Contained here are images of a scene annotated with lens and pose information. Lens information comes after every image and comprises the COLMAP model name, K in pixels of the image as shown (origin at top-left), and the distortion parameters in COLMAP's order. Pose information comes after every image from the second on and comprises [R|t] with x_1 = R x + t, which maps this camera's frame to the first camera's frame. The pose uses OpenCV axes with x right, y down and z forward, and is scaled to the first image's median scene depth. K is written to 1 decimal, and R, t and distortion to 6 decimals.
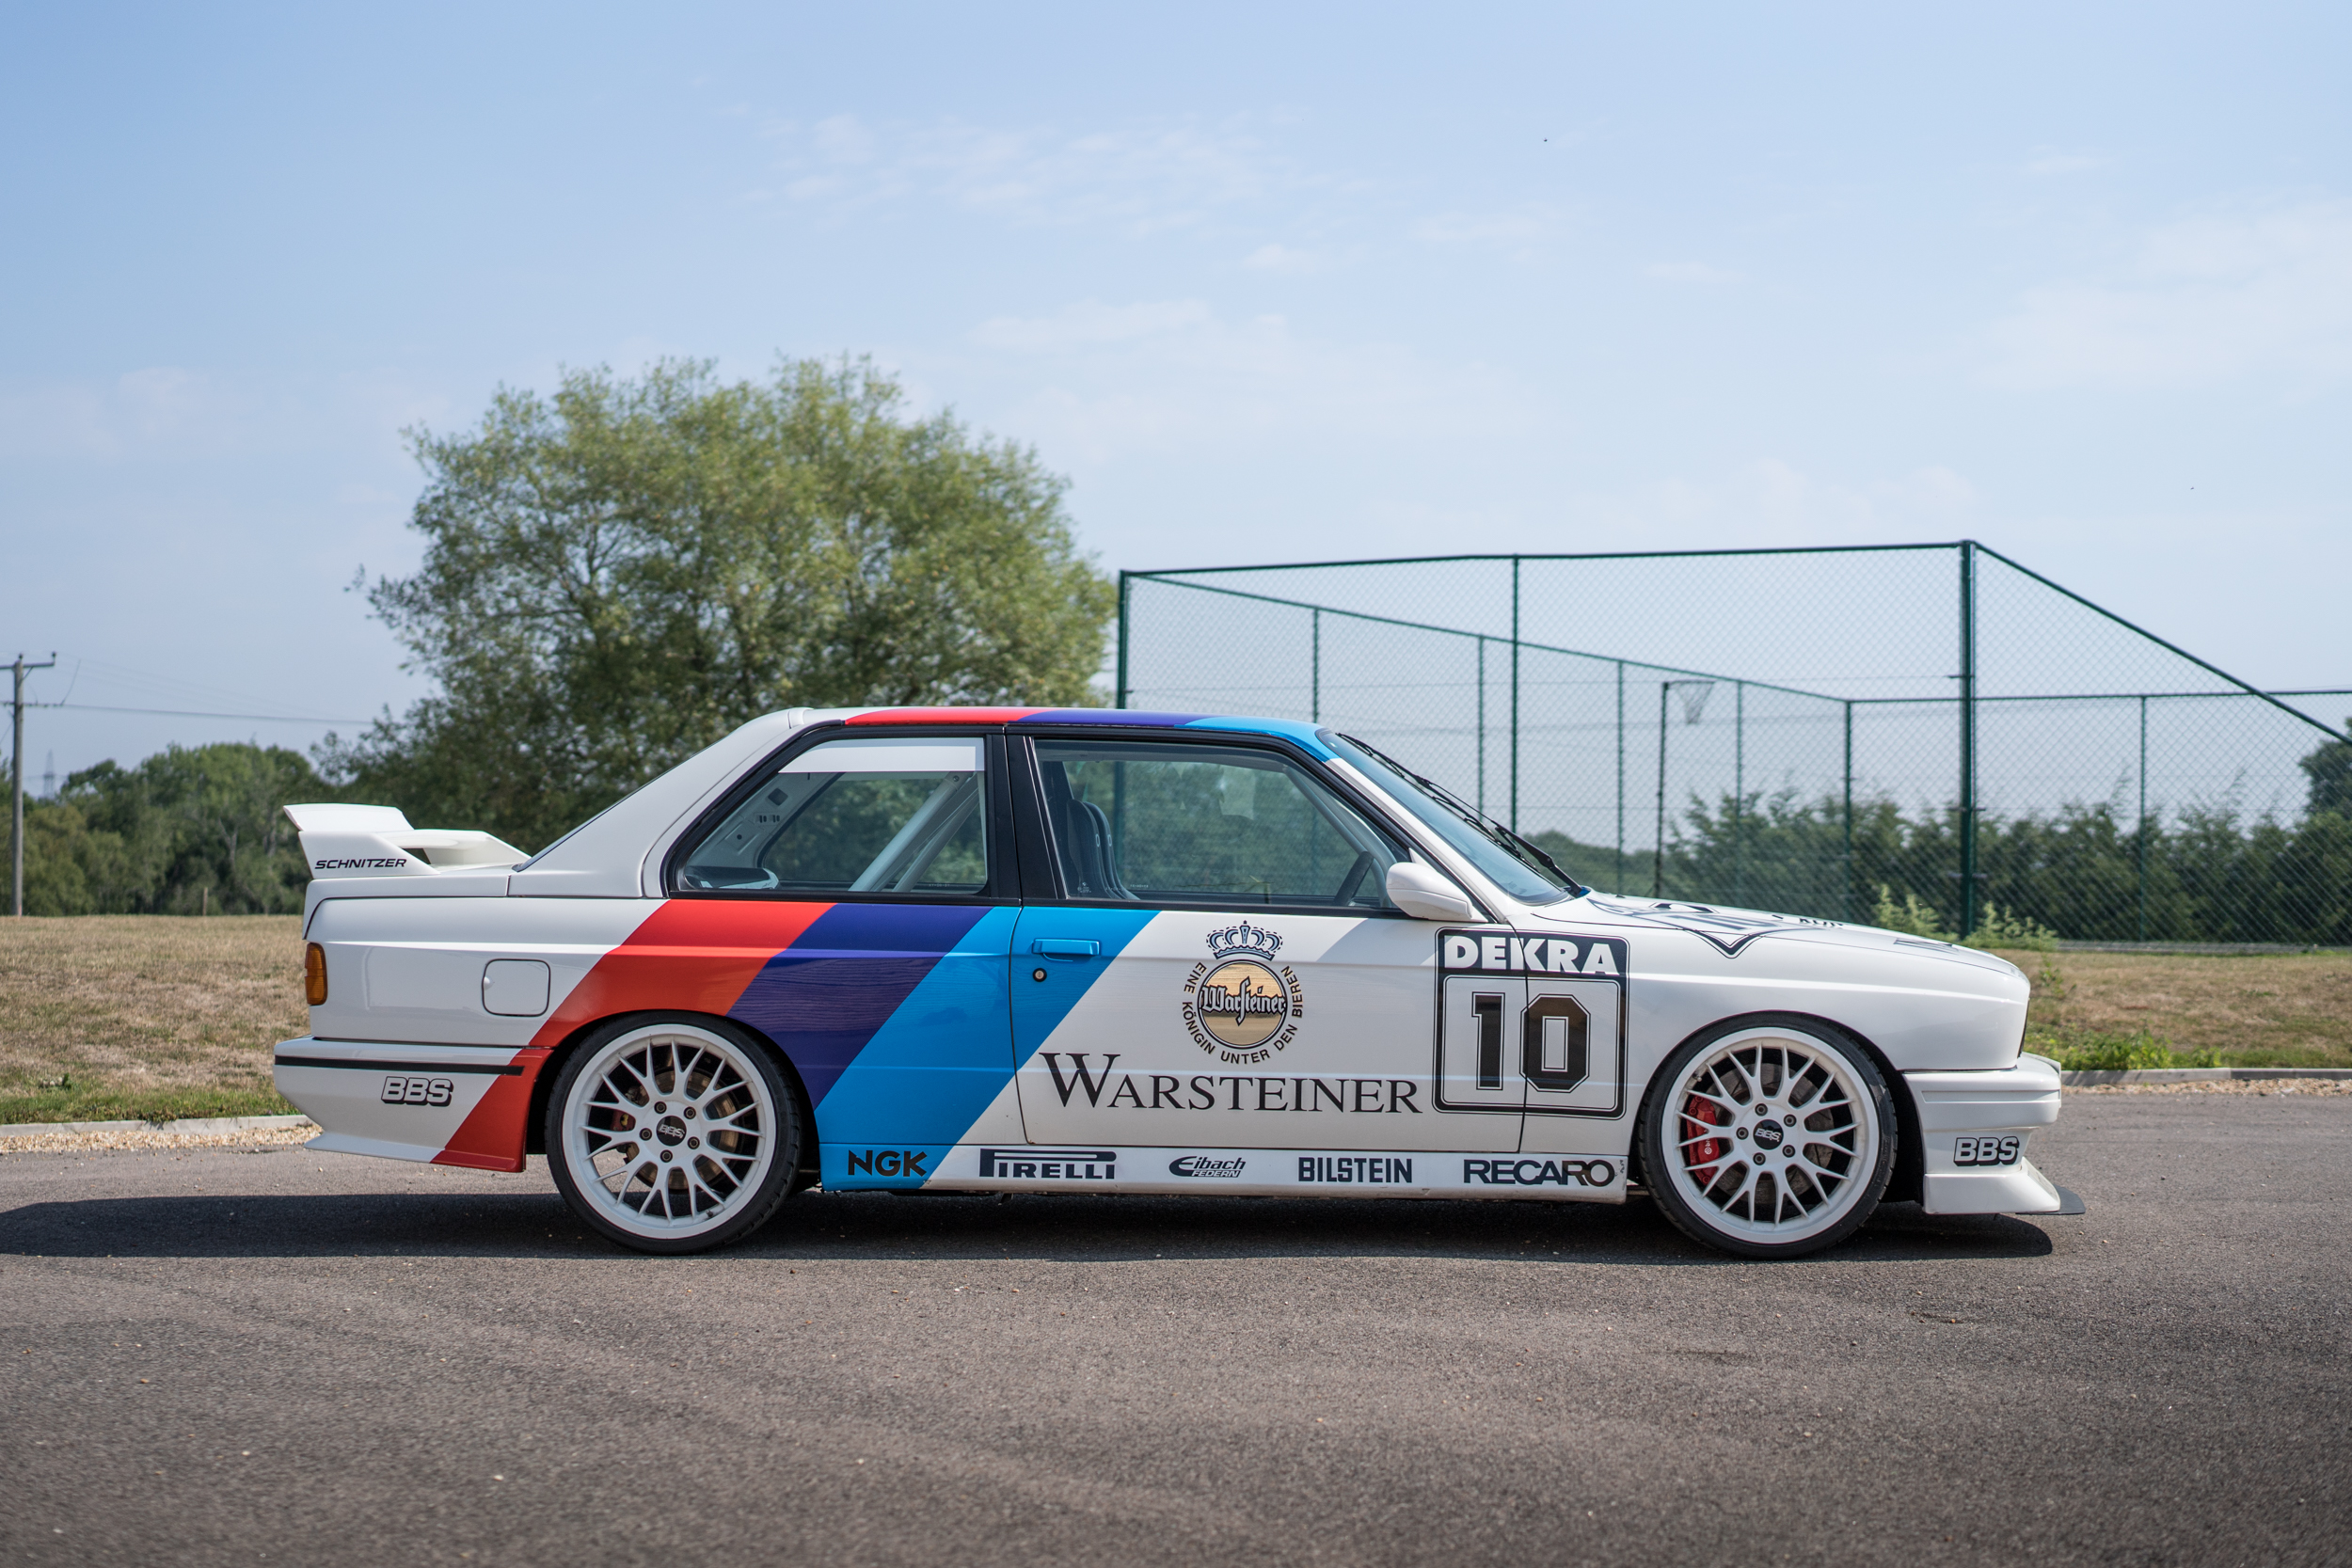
lens RADIAL K [[3686.9, 0, 1179.9], [0, 3686.9, 794.9], [0, 0, 1]] dist [0.032939, 0.000000]
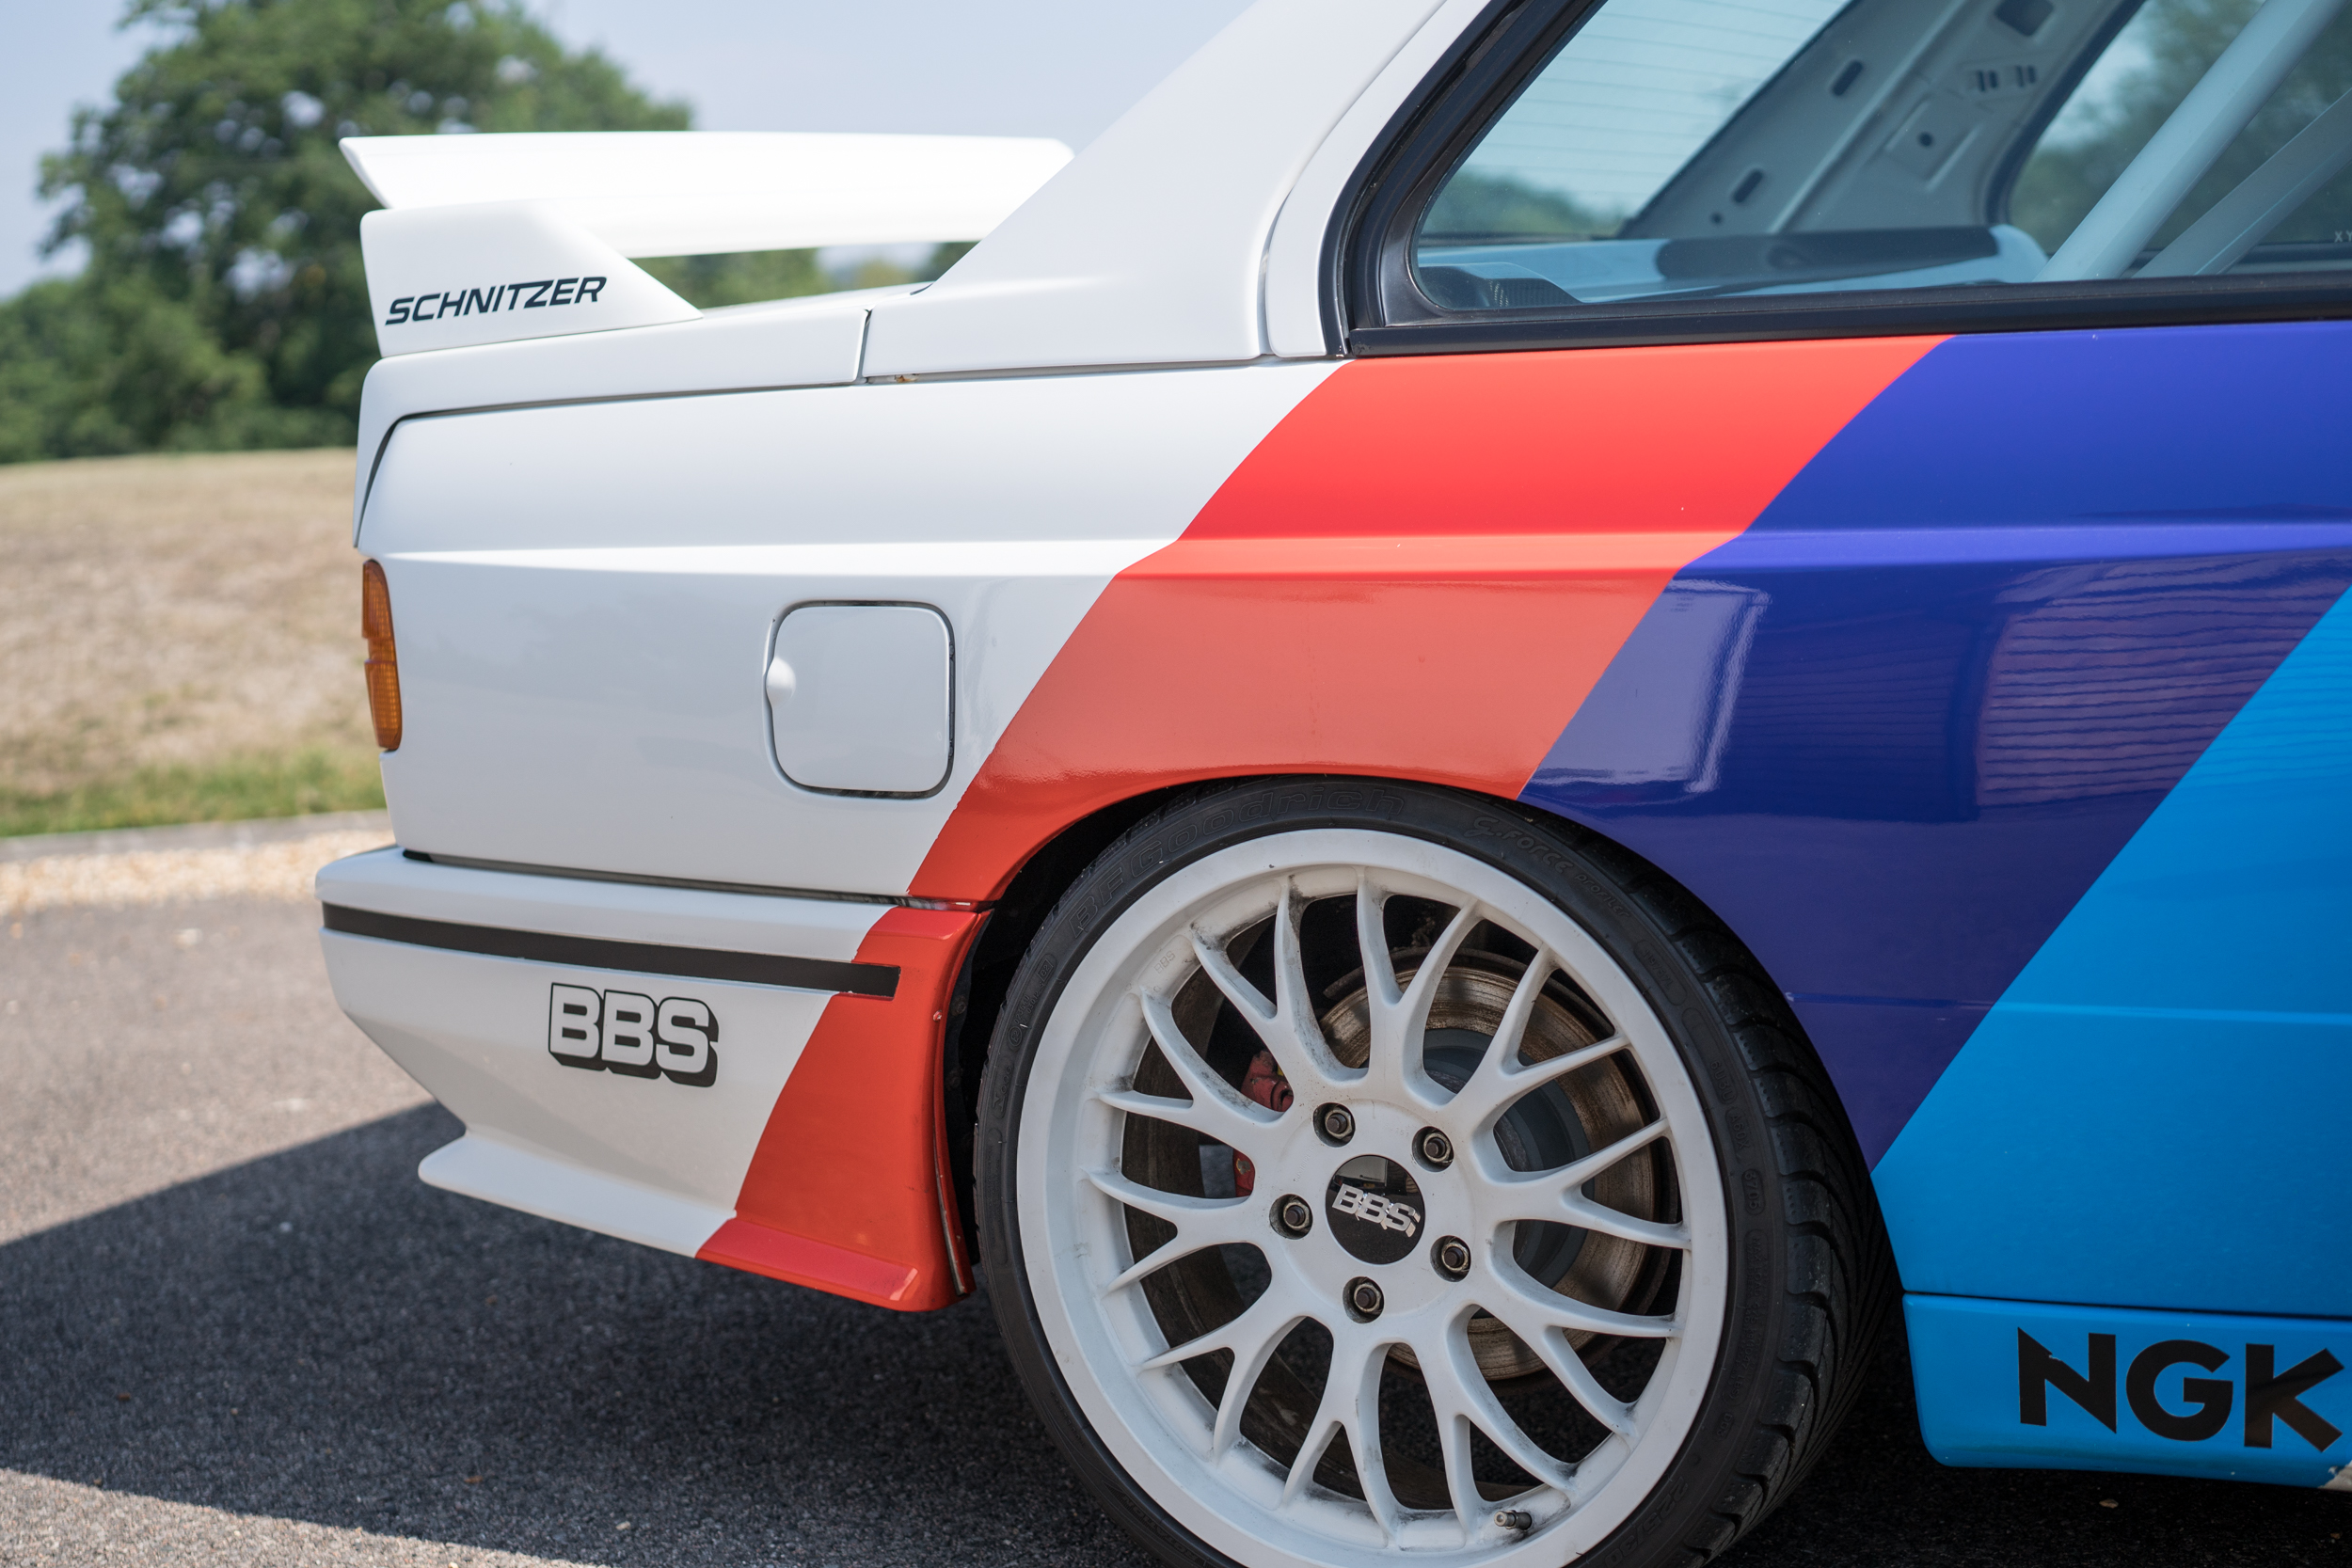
lens RADIAL K [[3686.9, 0, 1178.2], [0, 3686.9, 715.2], [0, 0, 1]] dist [0.032939, 0.000000]
pose [[0.886316, -0.013448, -0.462886, -0.023631], [0.078138, 0.989589, 0.120866, 0.020545], [0.456441, -0.143294, 0.878139, 0.757825]]
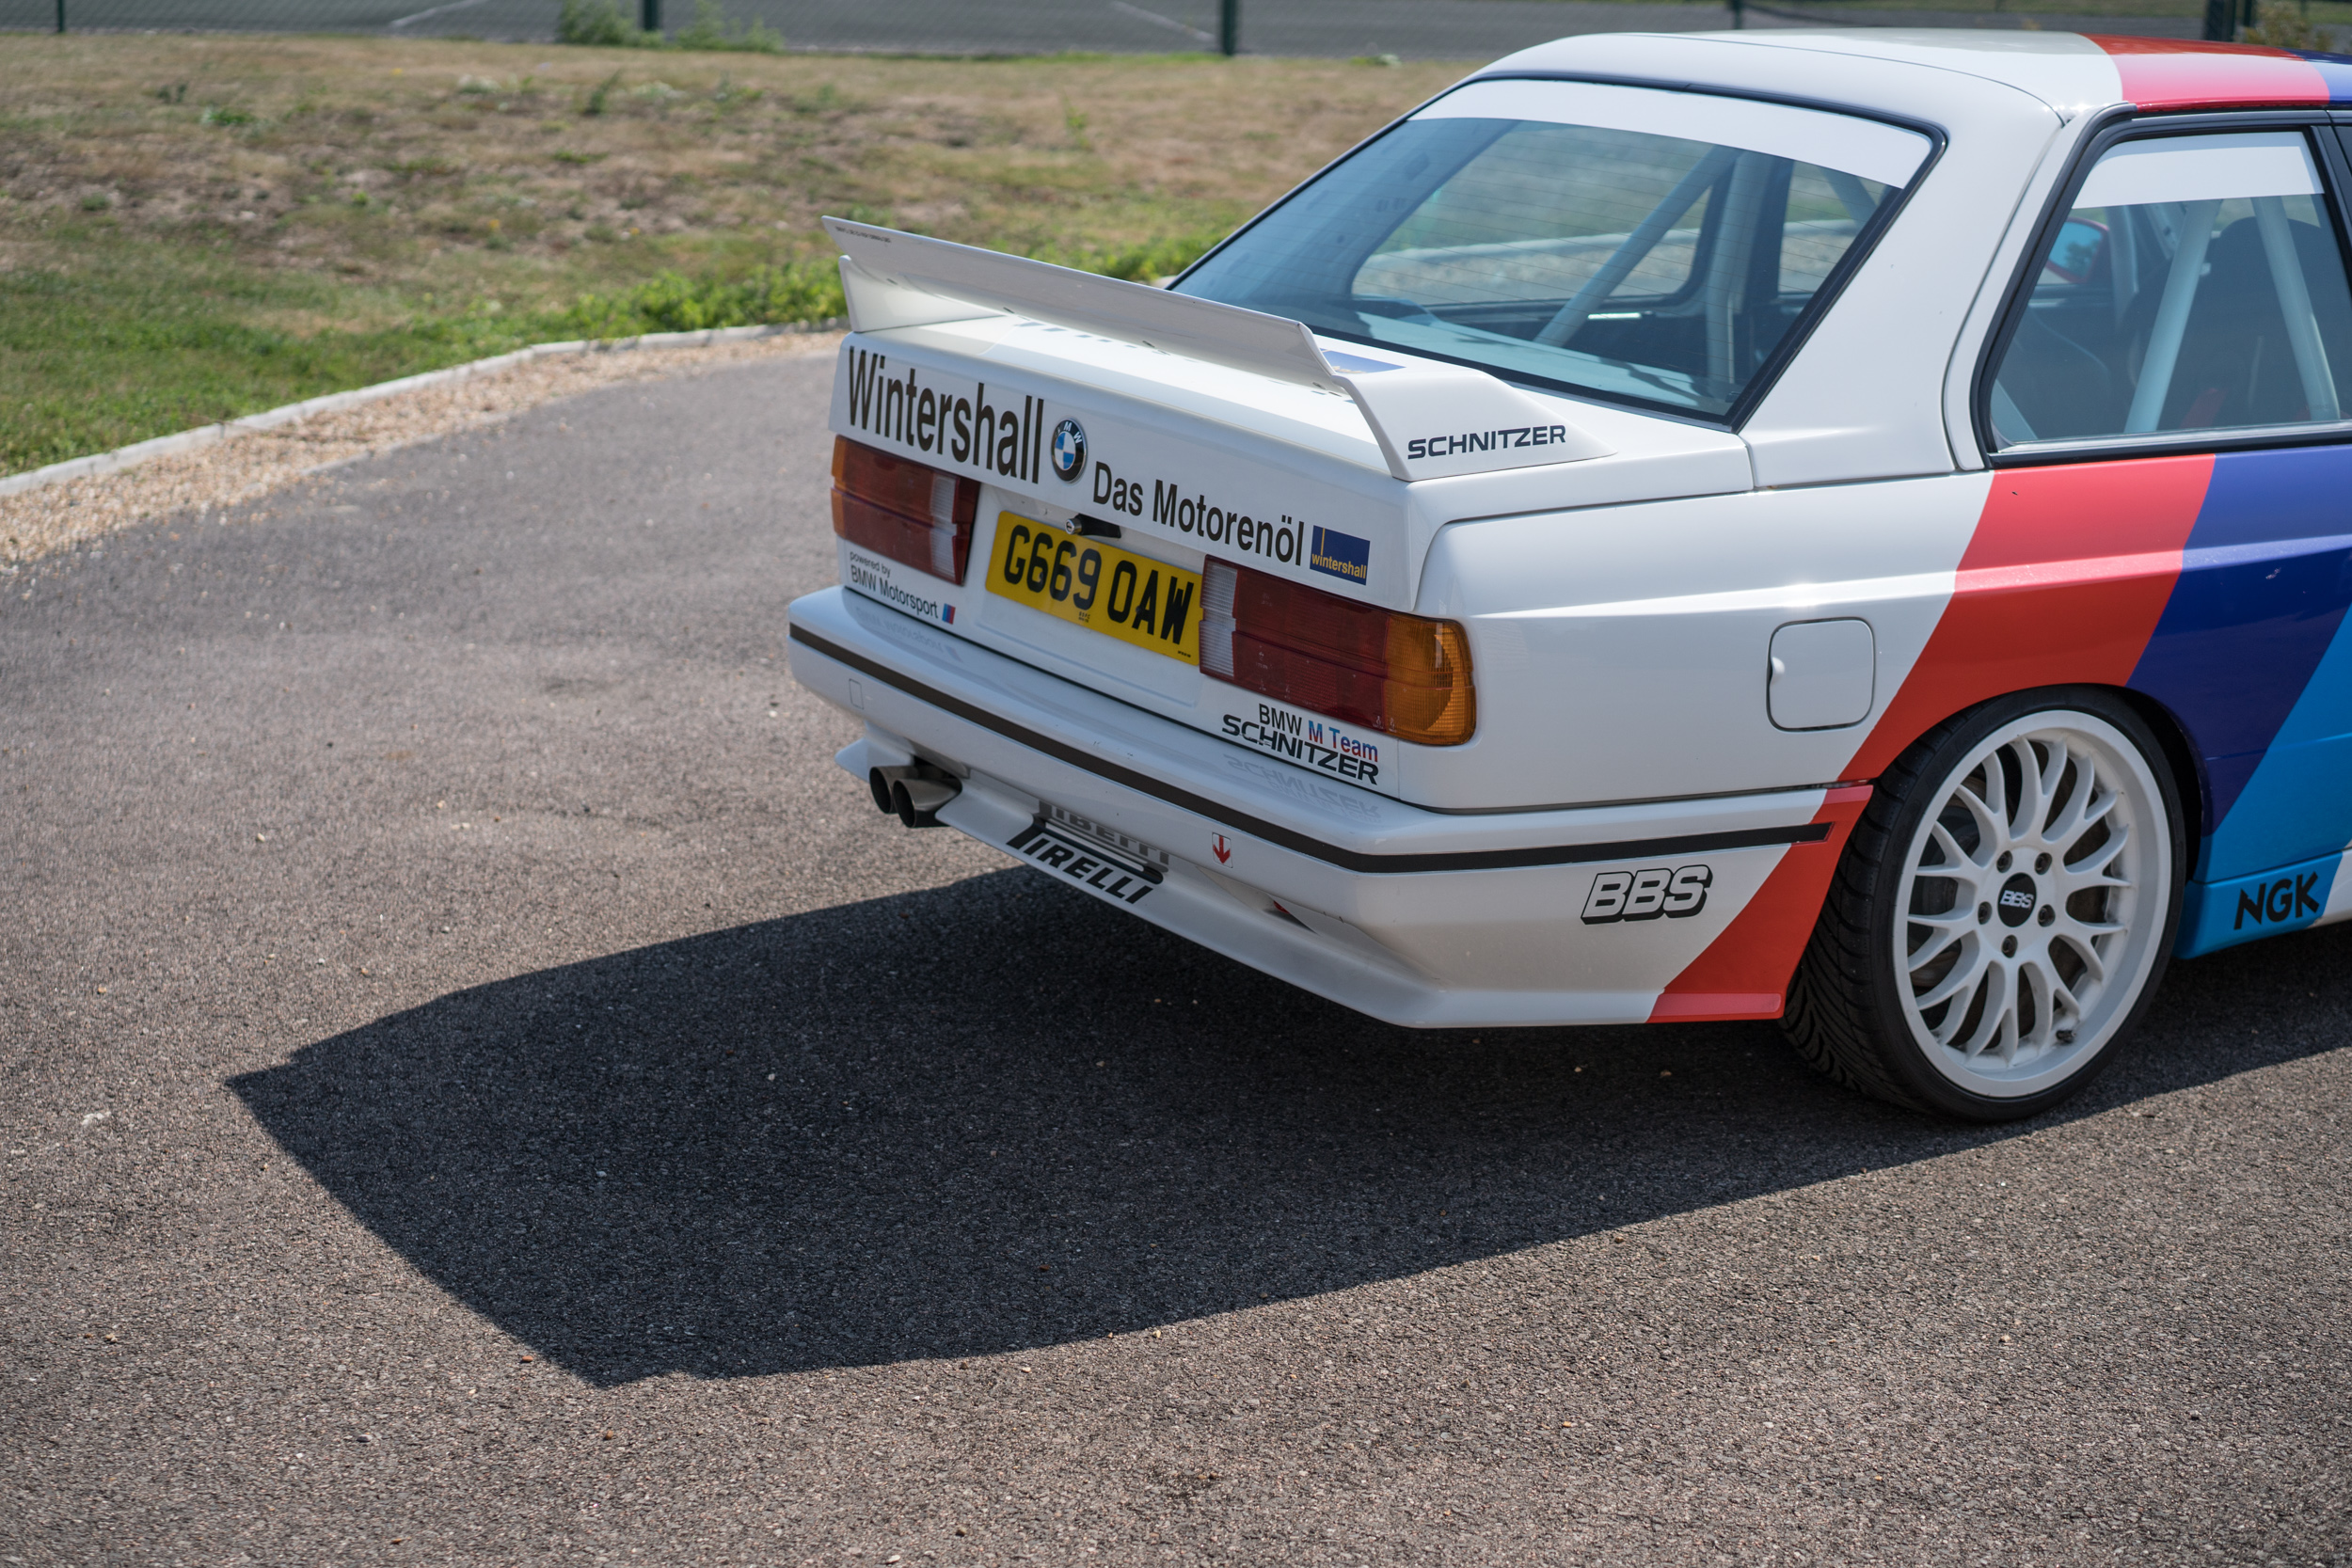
lens RADIAL K [[3686.9, 0, 1175.9], [0, 3686.9, 779.3], [0, 0, 1]] dist [0.032939, 0.000000]
pose [[0.814105, -0.130950, 0.565760, -0.543188], [-0.028634, 0.964007, 0.264330, -0.066055], [-0.580011, -0.231392, 0.781054, 0.651094]]
